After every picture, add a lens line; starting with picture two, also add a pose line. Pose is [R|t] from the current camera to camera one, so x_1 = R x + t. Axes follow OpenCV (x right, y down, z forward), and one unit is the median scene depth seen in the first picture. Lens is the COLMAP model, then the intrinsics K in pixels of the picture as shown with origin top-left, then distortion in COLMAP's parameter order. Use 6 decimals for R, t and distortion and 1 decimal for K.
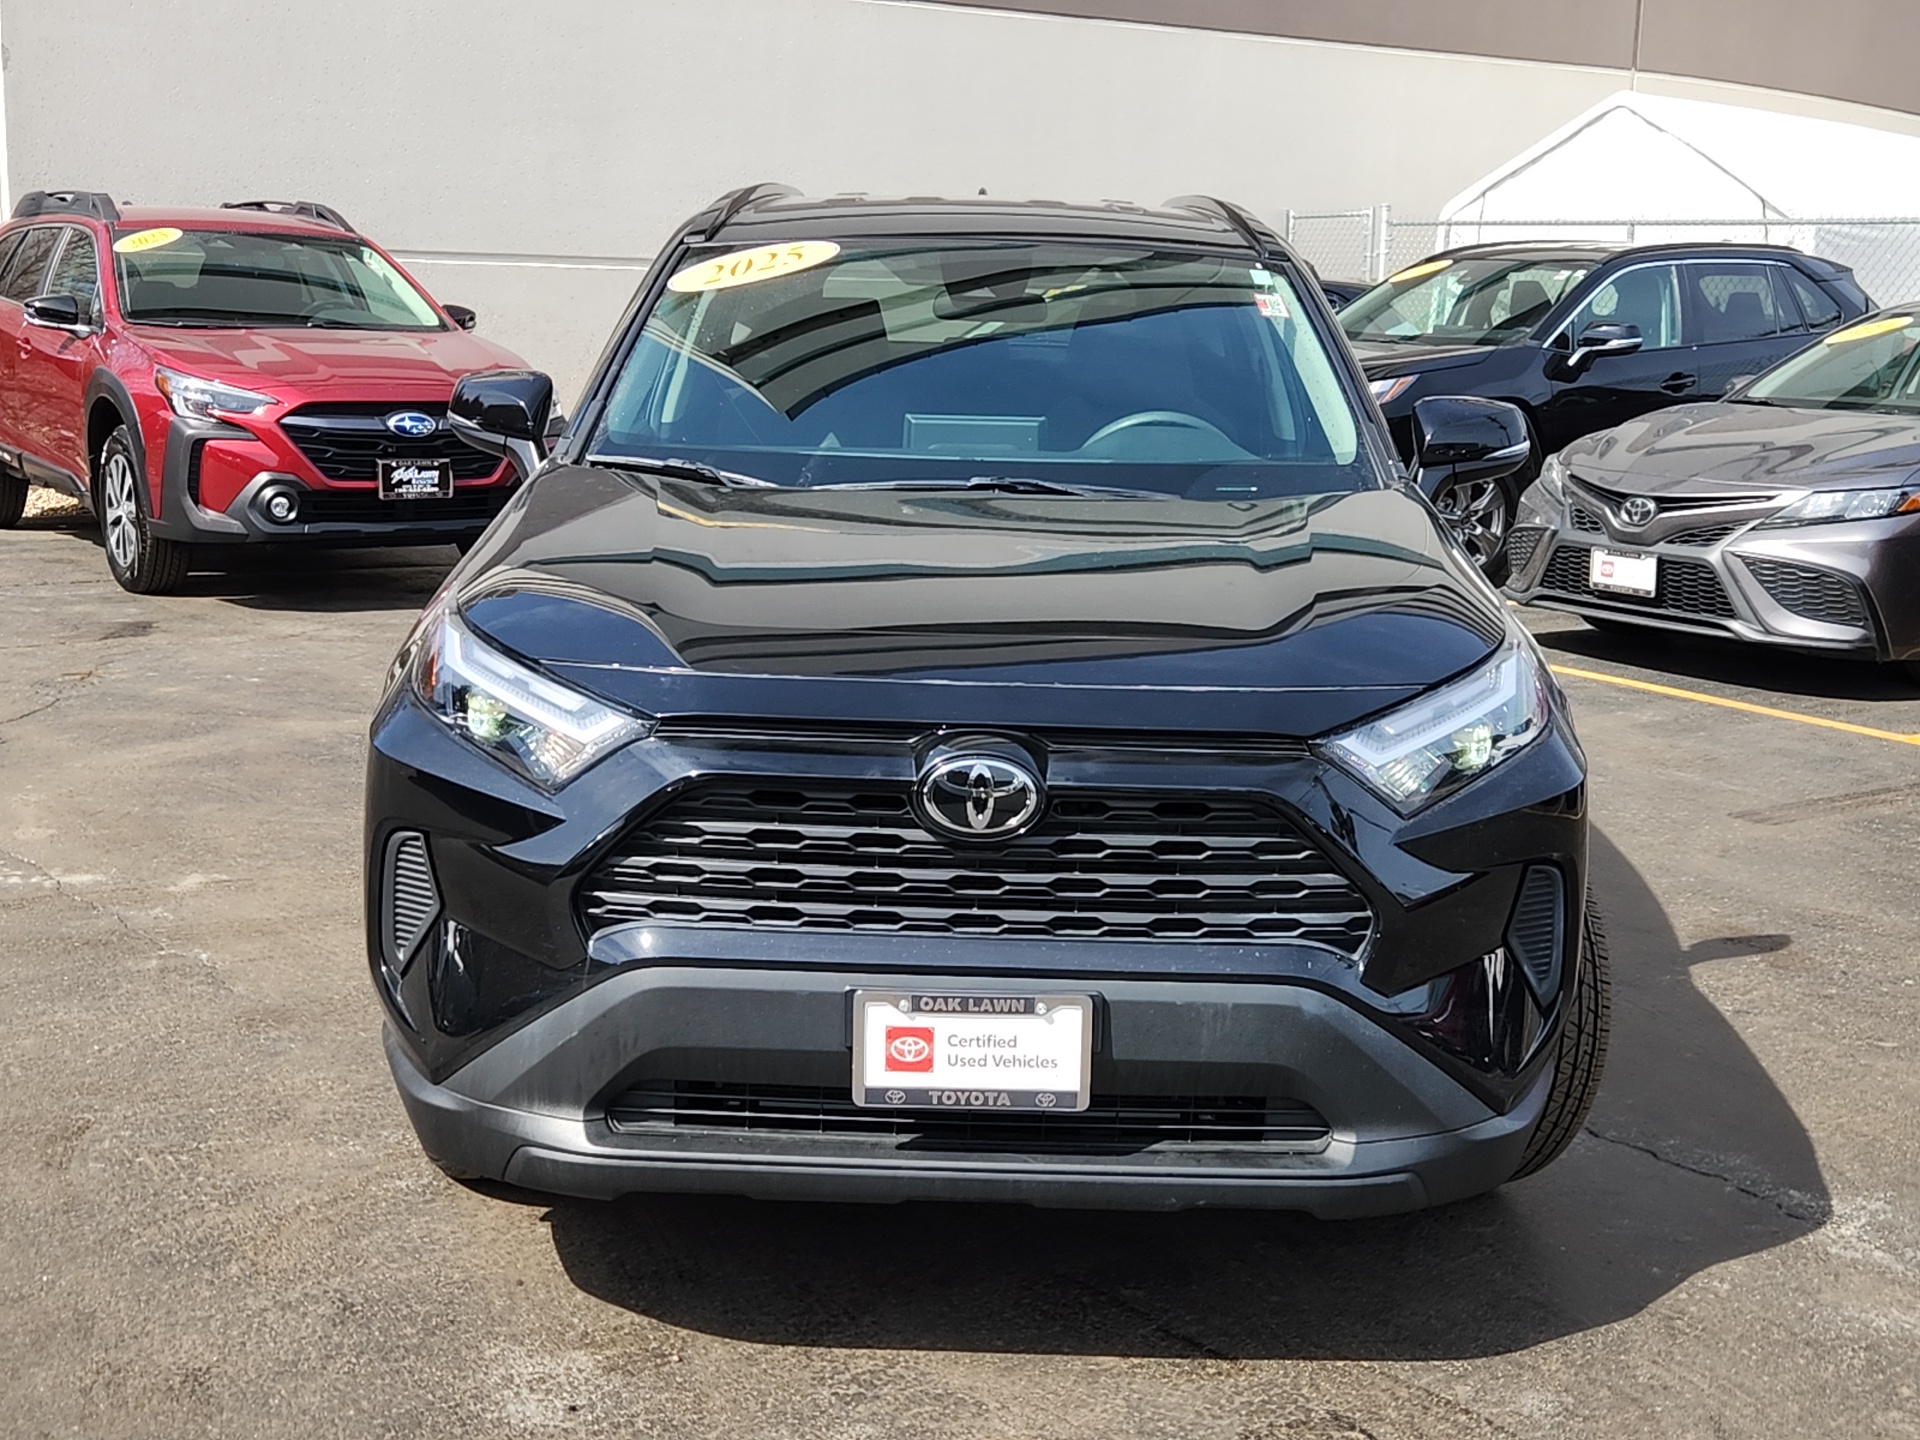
lens RADIAL K [[2416.4, 0, 960.0], [0, 2416.4, 720.0], [0, 0, 1]] dist [0.117047, -0.179171]
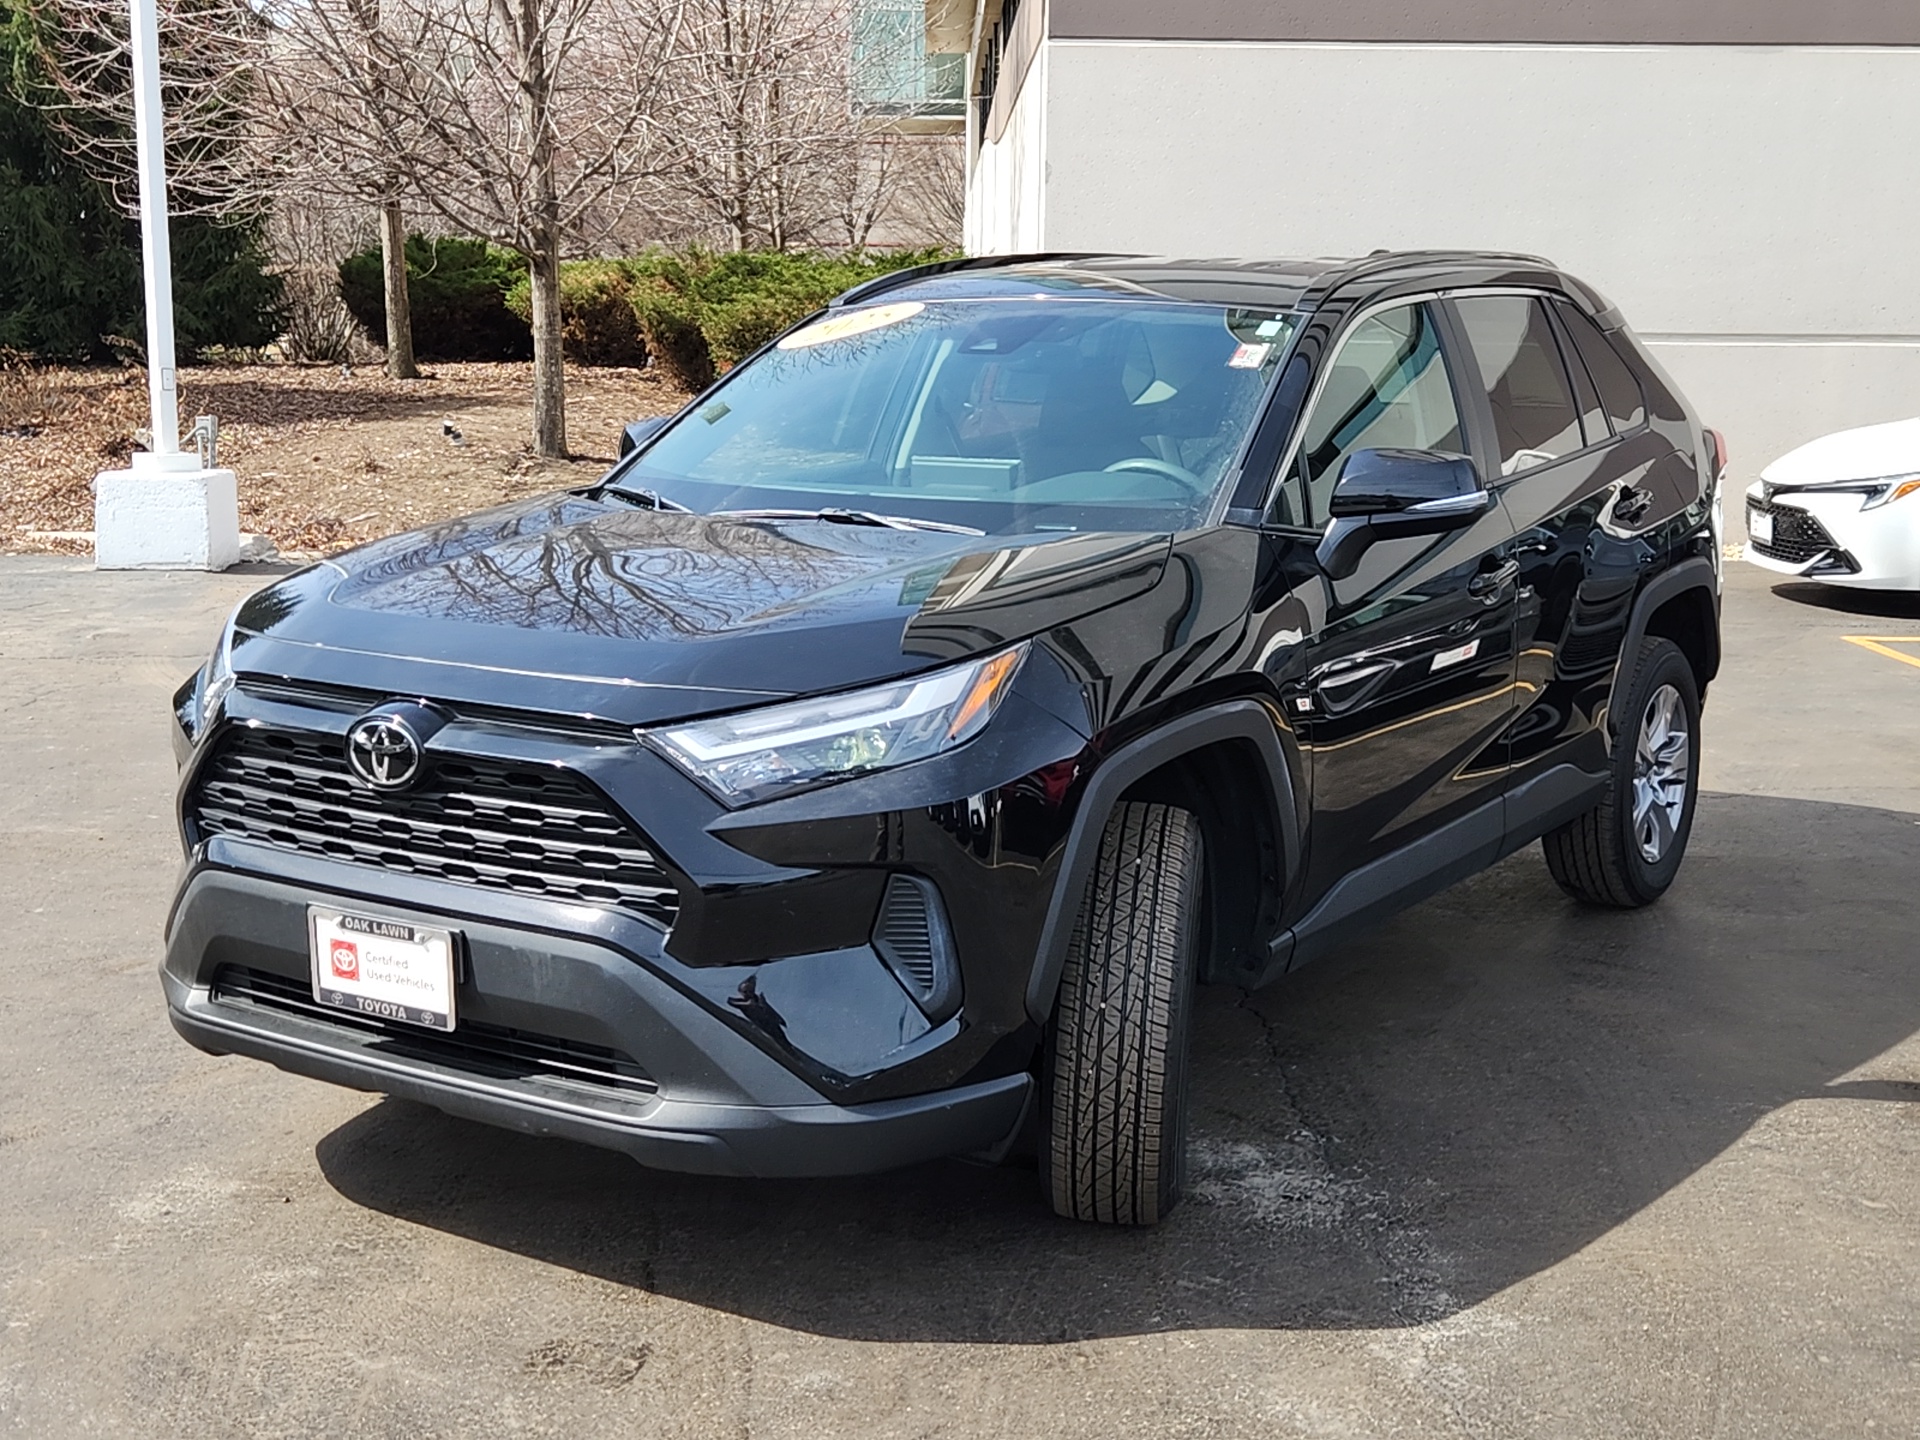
lens RADIAL K [[2416.4, 0, 960.0], [0, 2416.4, 720.0], [0, 0, 1]] dist [0.117047, -0.179171]
pose [[0.836183, 0.072665, -0.543615, 0.876600], [-0.091865, 0.995738, -0.008206, -0.000566], [0.540701, 0.056801, 0.839295, 0.143321]]
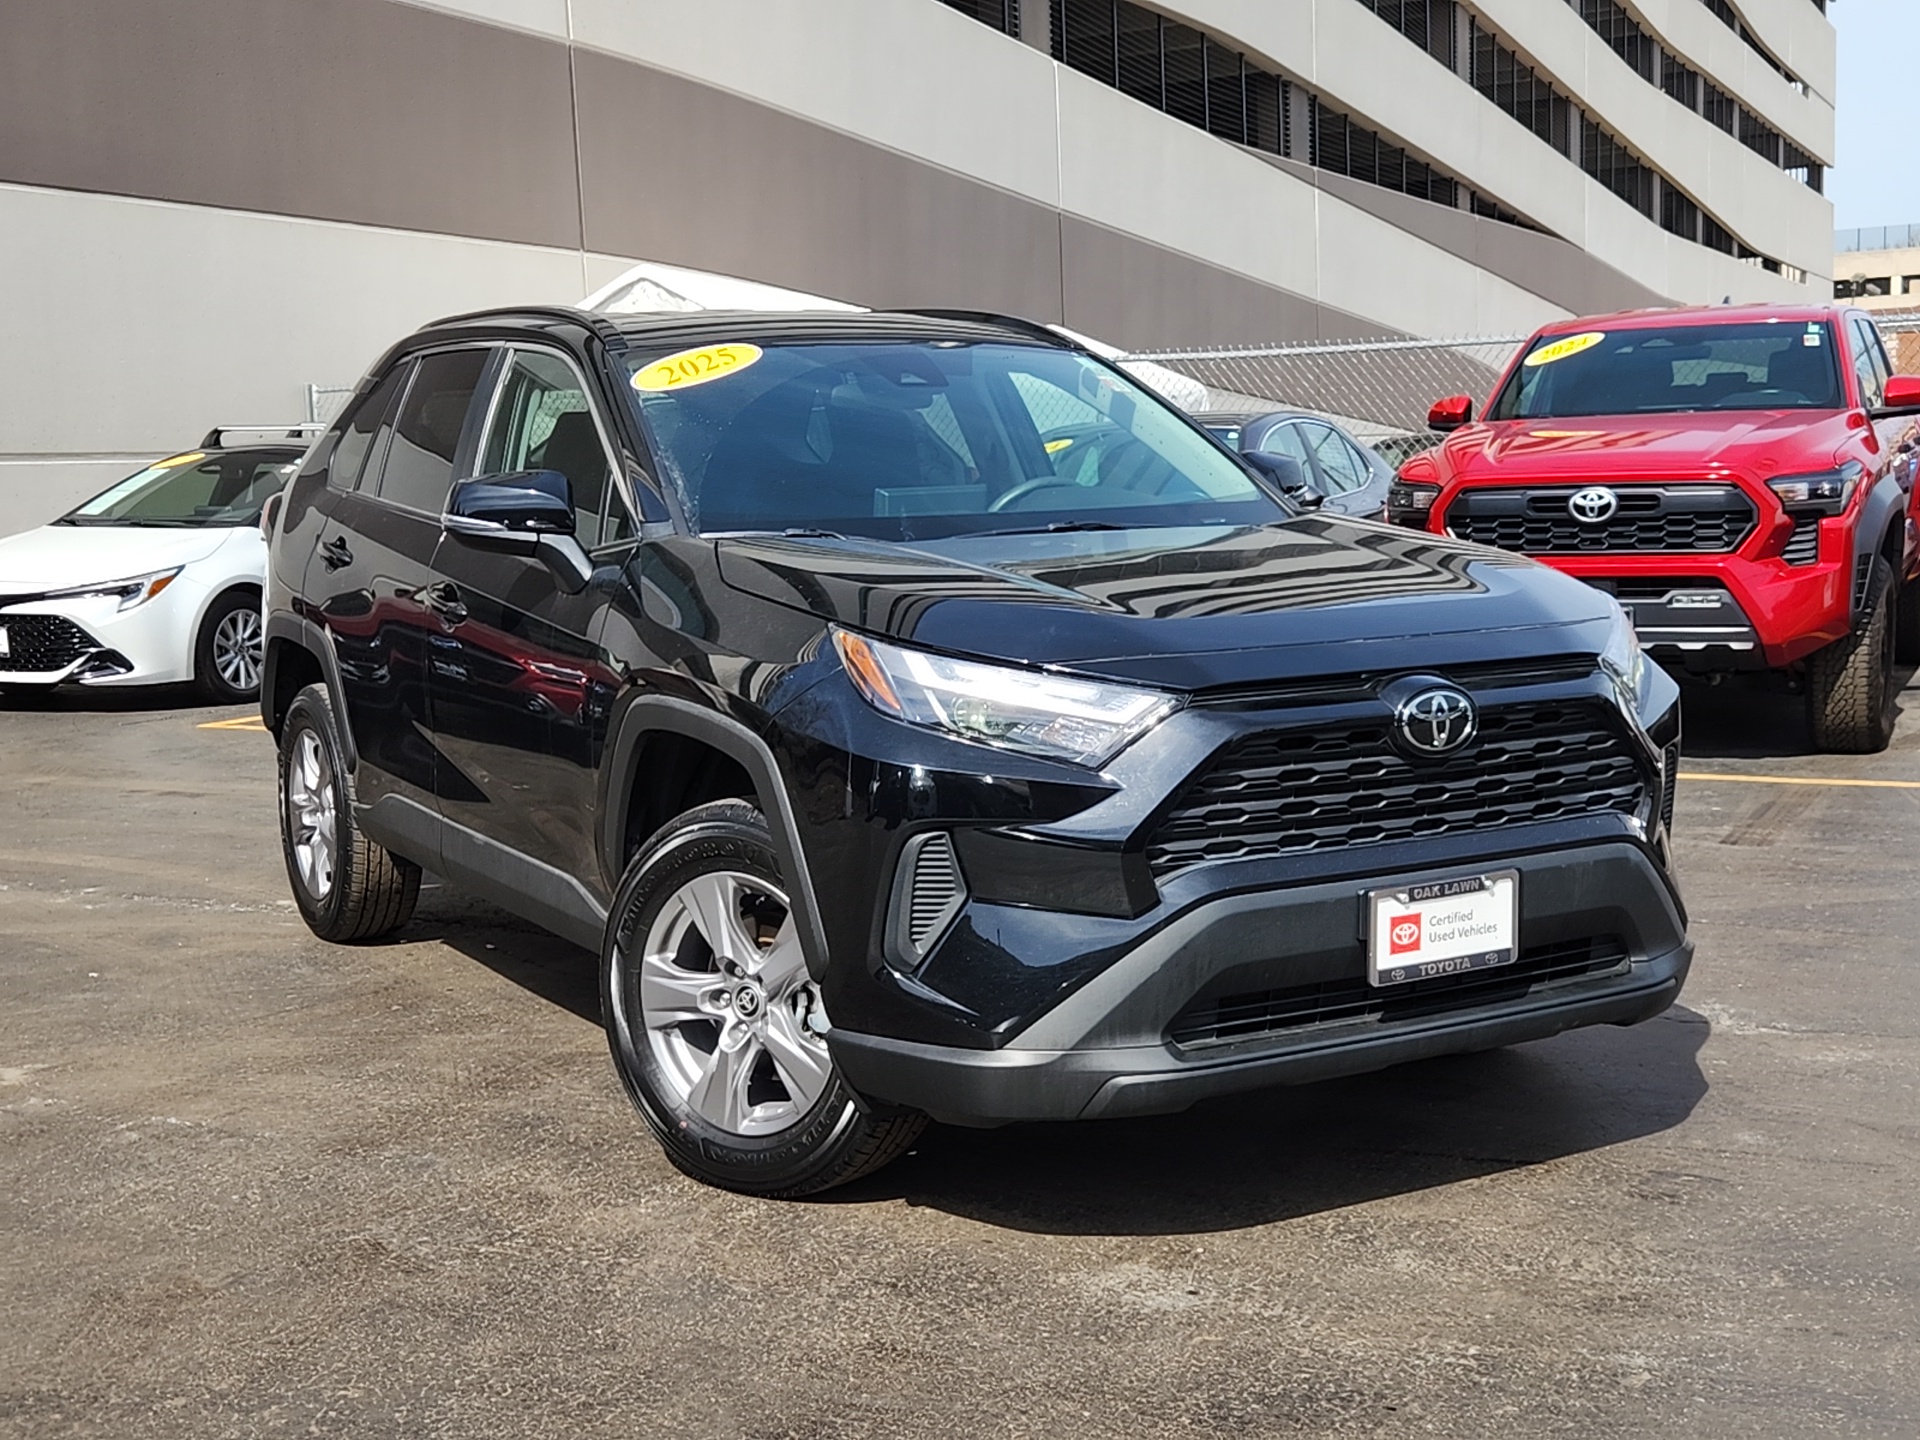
lens RADIAL K [[2416.4, 0, 960.0], [0, 2416.4, 720.0], [0, 0, 1]] dist [0.117047, -0.179171]
pose [[0.854654, -0.105028, 0.508465, -0.828990], [0.145631, 0.988506, -0.040600, 0.044989], [-0.498356, 0.108747, 0.860125, 0.034342]]
